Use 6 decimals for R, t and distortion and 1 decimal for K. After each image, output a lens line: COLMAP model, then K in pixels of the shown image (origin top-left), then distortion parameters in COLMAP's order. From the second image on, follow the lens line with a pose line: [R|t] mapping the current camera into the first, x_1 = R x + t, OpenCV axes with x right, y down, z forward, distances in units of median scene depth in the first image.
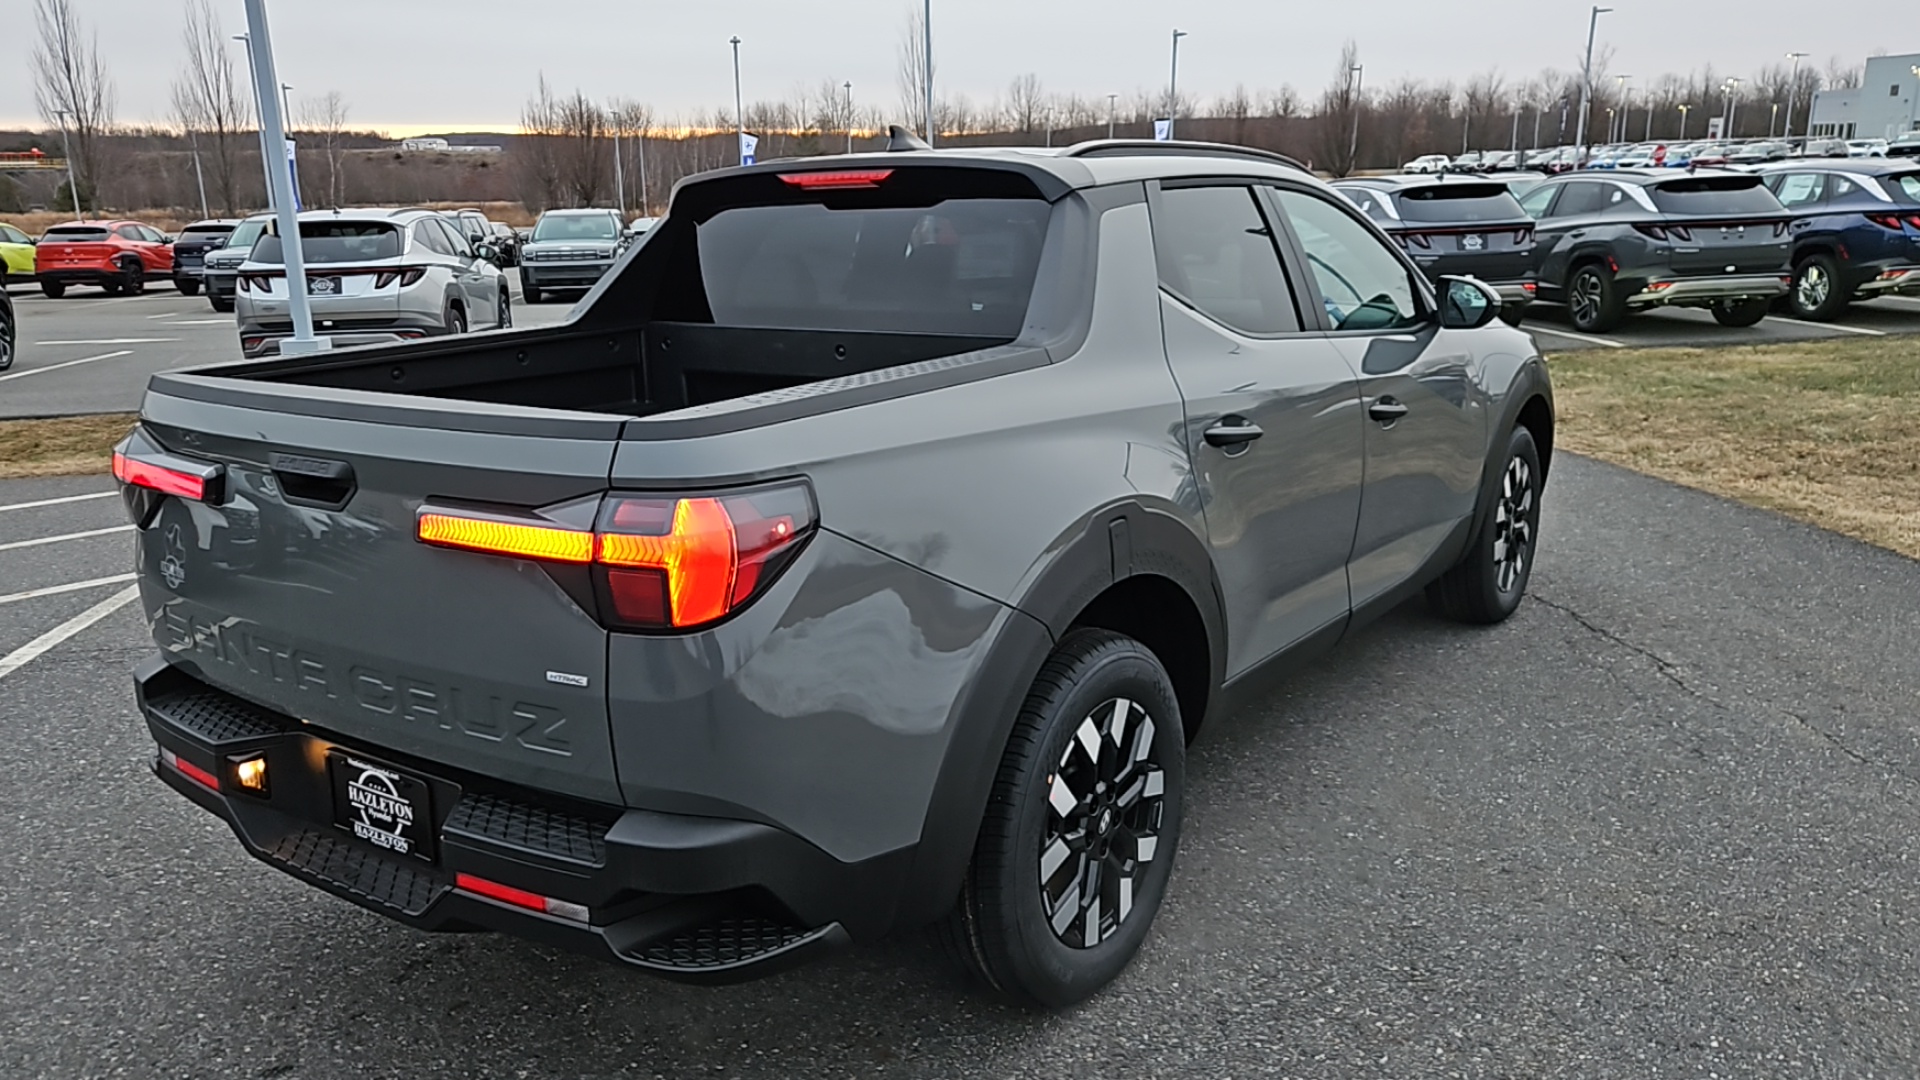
lens RADIAL K [[1390.7, 0, 949.1], [0, 1390.7, 534.8], [0, 0, 1]] dist [0.069981, -0.045919]
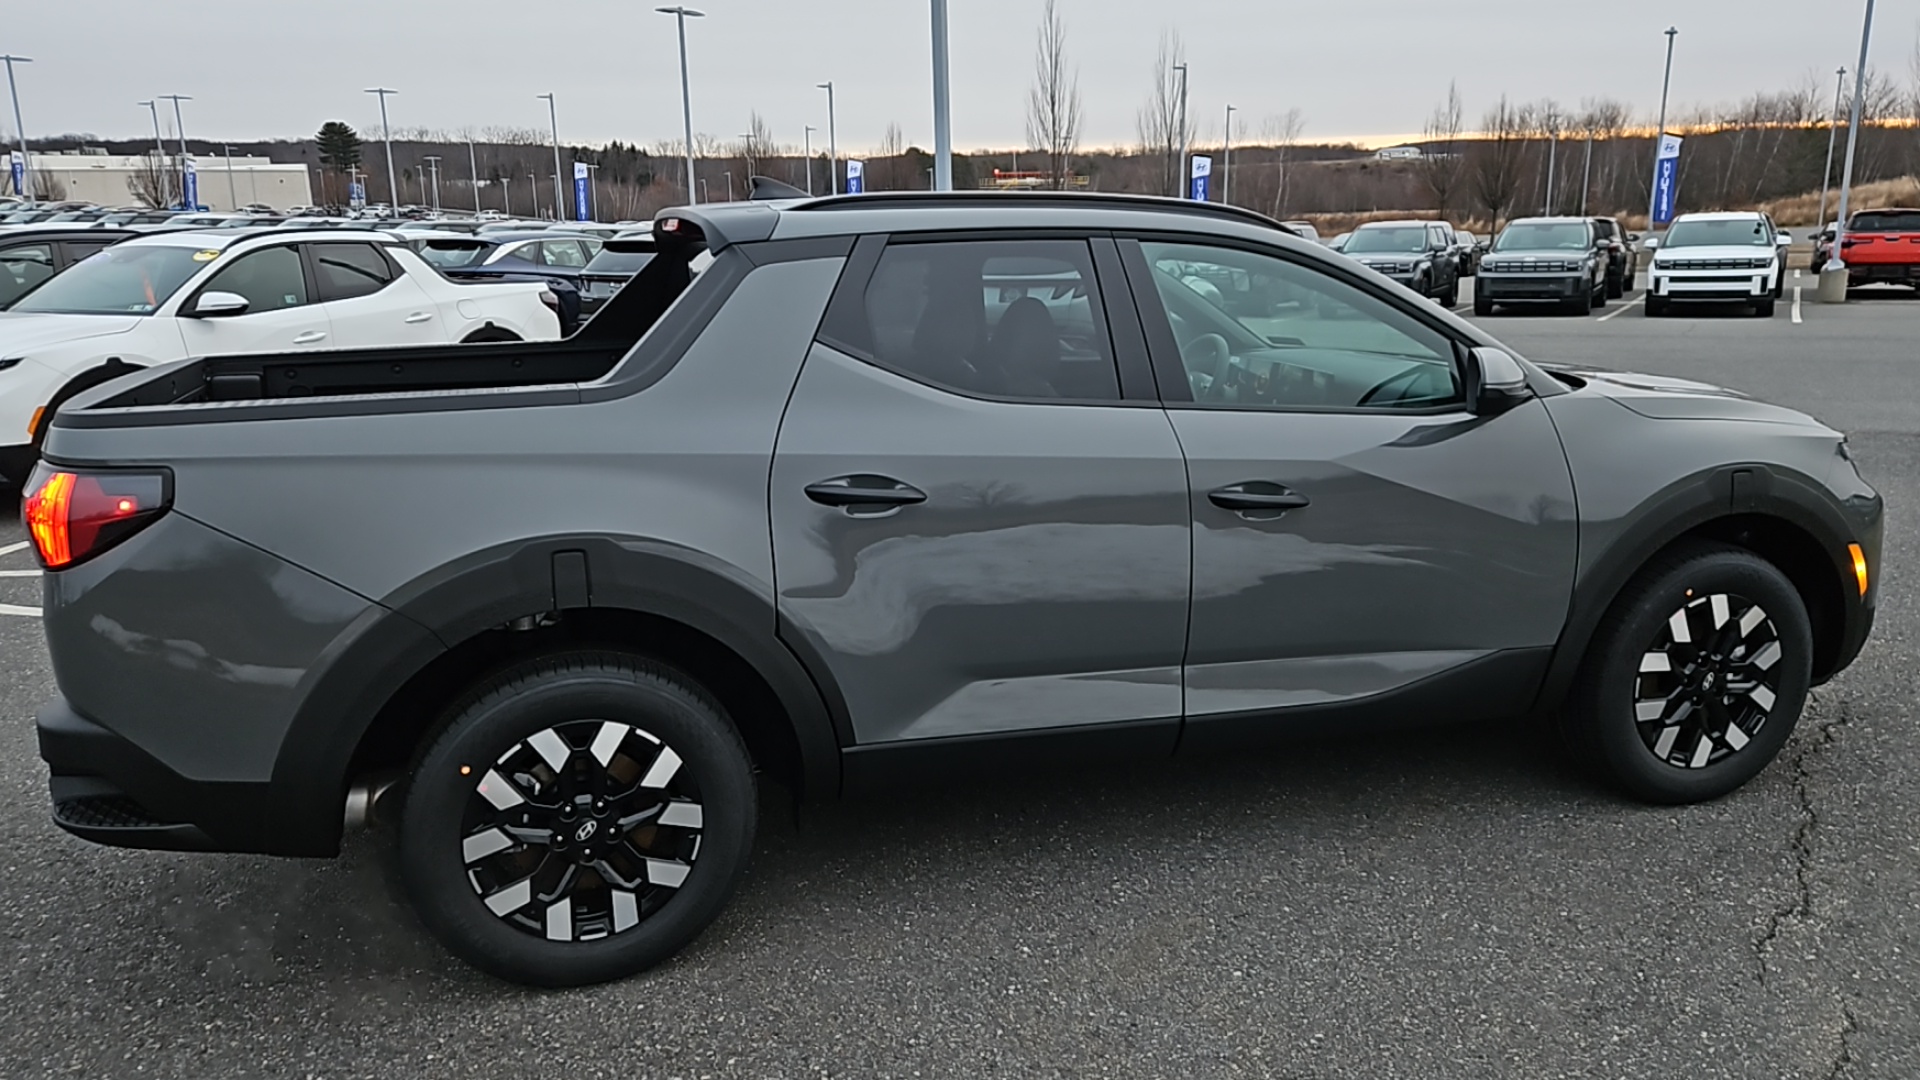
lens RADIAL K [[1392.4, 0, 948.3], [0, 1392.4, 537.3], [0, 0, 1]] dist [0.094043, -0.081198]
pose [[0.804286, 0.142638, -0.576870, 0.862765], [-0.145377, 0.988496, 0.041730, -0.096977], [0.576186, 0.050301, 0.815770, 0.246462]]
